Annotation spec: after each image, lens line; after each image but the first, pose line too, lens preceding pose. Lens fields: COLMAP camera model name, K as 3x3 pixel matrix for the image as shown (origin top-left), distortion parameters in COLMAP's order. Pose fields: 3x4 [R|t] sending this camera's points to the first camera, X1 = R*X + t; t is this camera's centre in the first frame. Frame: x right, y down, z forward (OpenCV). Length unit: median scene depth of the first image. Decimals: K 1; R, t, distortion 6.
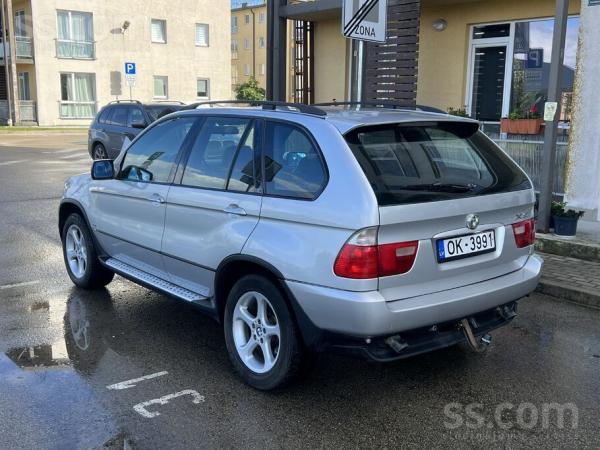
lens RADIAL K [[632.0, 0, 296.3], [0, 632.0, 224.5], [0, 0, 1]] dist [0.078002, -0.124009]
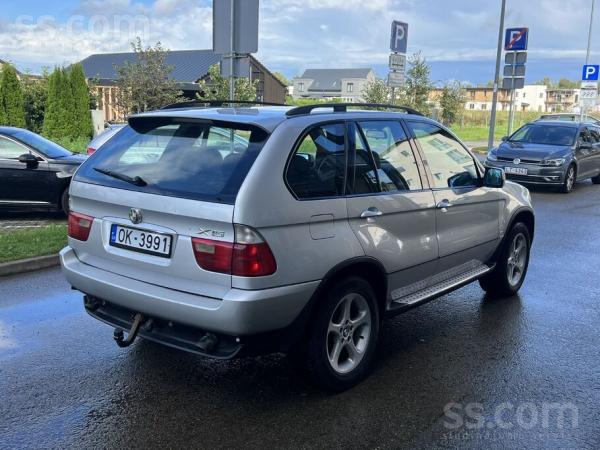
lens RADIAL K [[632.0, 0, 296.3], [0, 632.0, 224.5], [0, 0, 1]] dist [0.078002, -0.124009]
pose [[0.231326, 0.166287, -0.958560, 1.272825], [-0.193480, 0.973467, 0.122181, -0.160195], [0.953443, 0.157199, 0.257362, 0.968049]]
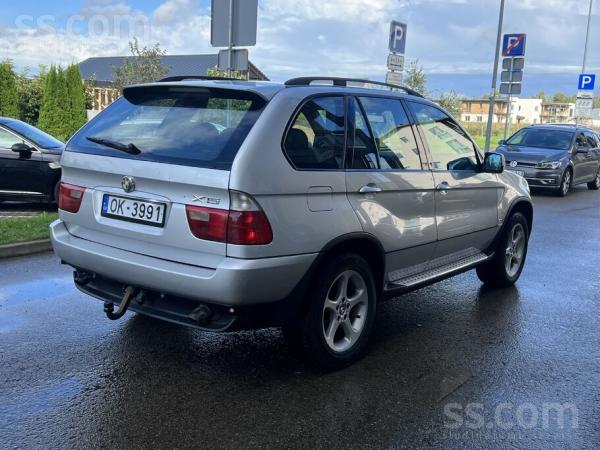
lens RADIAL K [[632.7, 0, 300.0], [0, 632.7, 225.0], [0, 0, 1]] dist [0.075029, -0.117499]
pose [[0.241898, 0.158656, -0.957243, 1.258962], [-0.211067, 0.971522, 0.107686, -0.103108], [0.947067, 0.175994, 0.268496, 0.980039]]
